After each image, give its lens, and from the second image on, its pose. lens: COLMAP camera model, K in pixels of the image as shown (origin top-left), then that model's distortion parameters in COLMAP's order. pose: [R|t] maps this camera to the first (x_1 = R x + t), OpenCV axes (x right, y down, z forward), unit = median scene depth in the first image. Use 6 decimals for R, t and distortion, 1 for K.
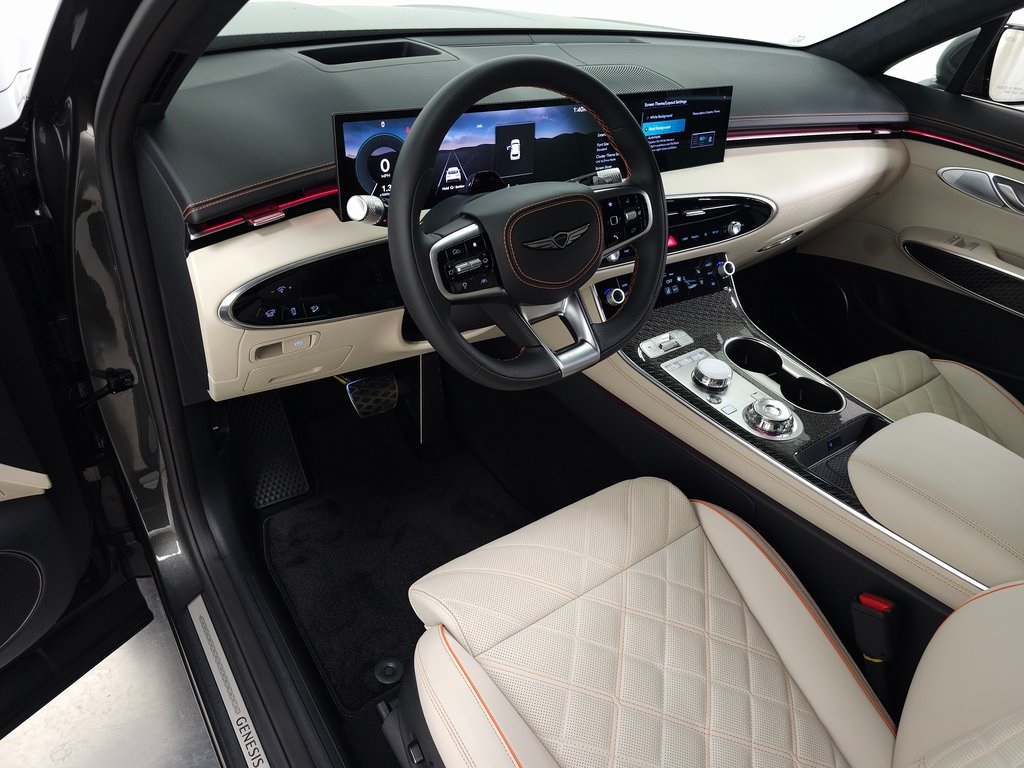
lens RADIAL K [[718.9, 0, 515.7], [0, 718.9, 379.4], [0, 0, 1]] dist [0.037900, -0.031646]
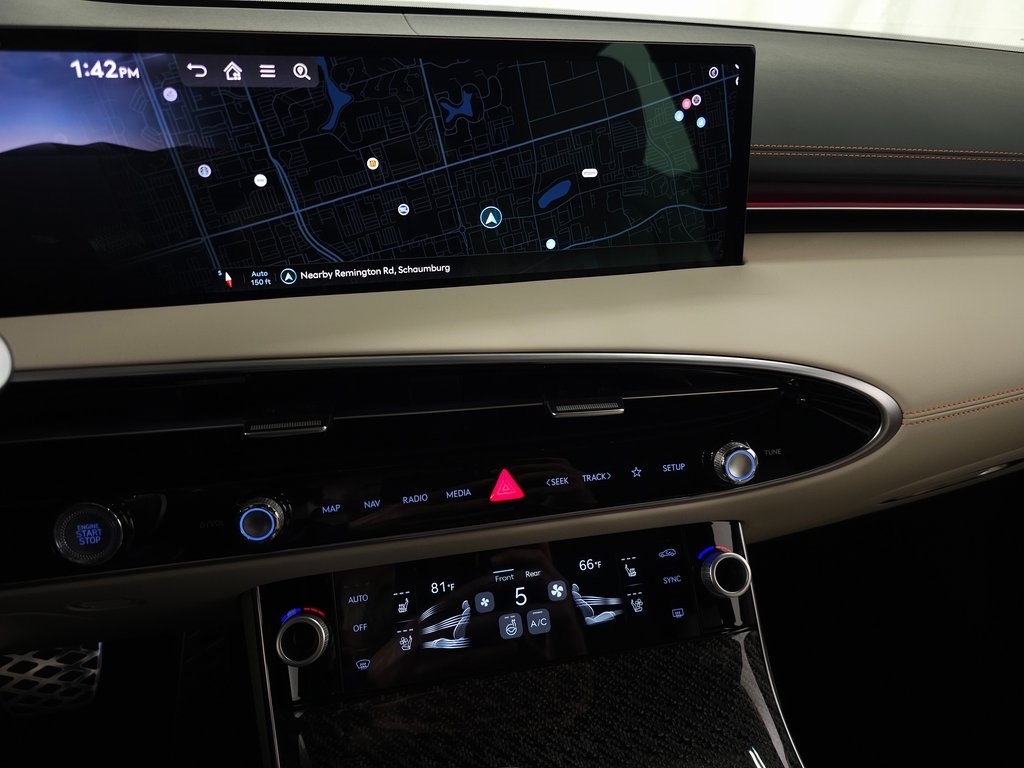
lens RADIAL K [[718.9, 0, 535.0], [0, 718.9, 370.1], [0, 0, 1]] dist [0.037900, -0.031646]
pose [[0.945636, 0.084581, -0.314037, 0.313824], [-0.131660, 0.982488, -0.131841, -0.195057], [0.297386, 0.166020, 0.940212, 0.663523]]
